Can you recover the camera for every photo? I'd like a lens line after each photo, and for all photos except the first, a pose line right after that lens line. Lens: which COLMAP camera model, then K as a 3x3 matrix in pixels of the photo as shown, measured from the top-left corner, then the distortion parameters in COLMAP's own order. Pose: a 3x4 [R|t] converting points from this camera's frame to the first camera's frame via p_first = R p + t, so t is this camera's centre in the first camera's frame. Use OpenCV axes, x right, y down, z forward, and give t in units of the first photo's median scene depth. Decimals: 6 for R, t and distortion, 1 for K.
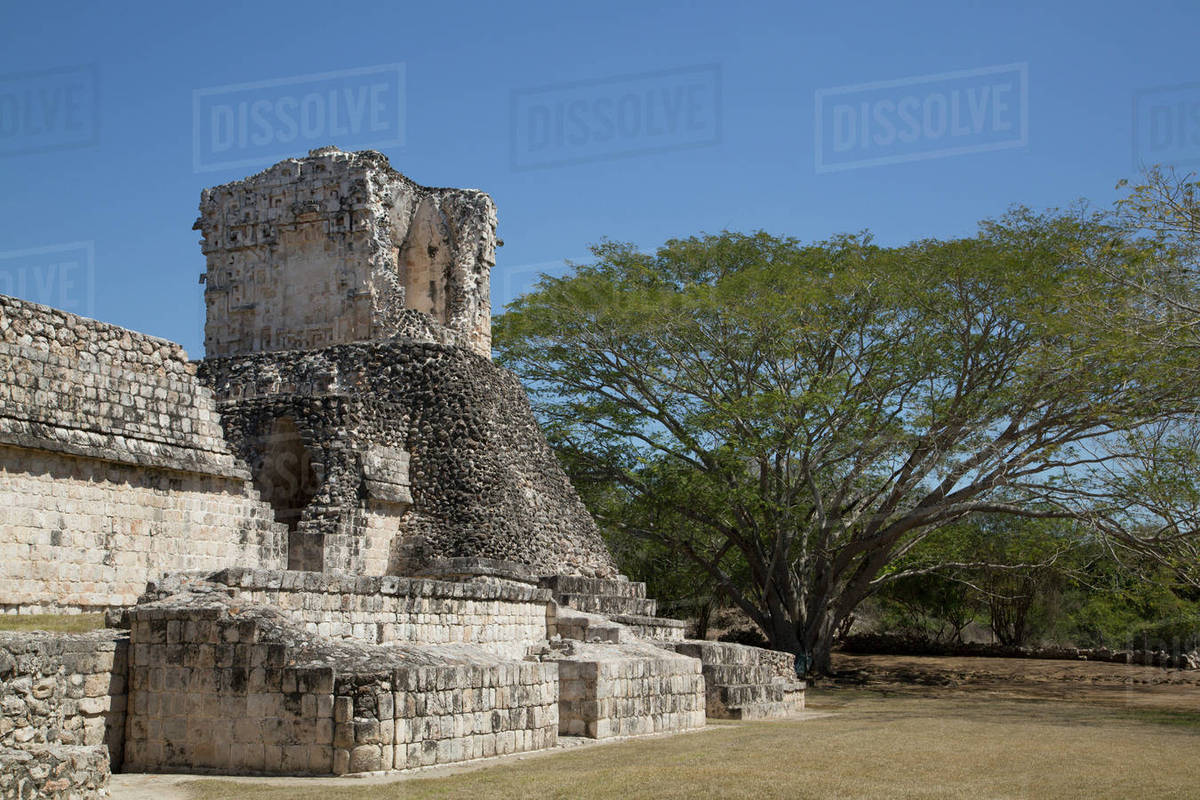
lens RADIAL K [[1541.4, 0, 600.0], [0, 1541.4, 400.0], [0, 0, 1]] dist [0.136178, -0.002103]
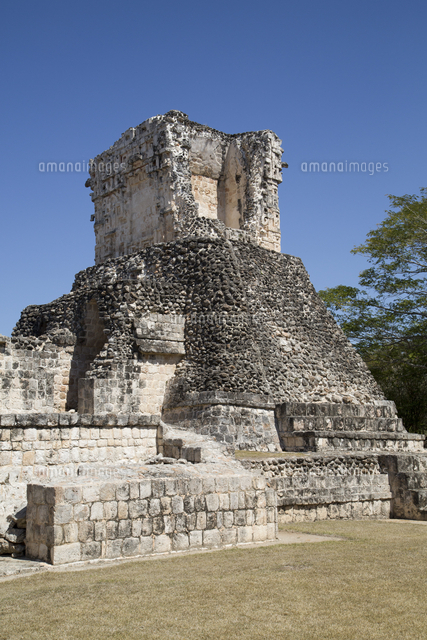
lens RADIAL K [[822.1, 0, 213.5], [0, 822.1, 320.0], [0, 0, 1]] dist [0.136178, -0.002103]
pose [[0.906120, -0.082381, -0.414921, 0.201492], [0.085056, 0.996303, -0.012064, 0.046747], [0.414381, -0.024360, 0.909777, 0.340614]]
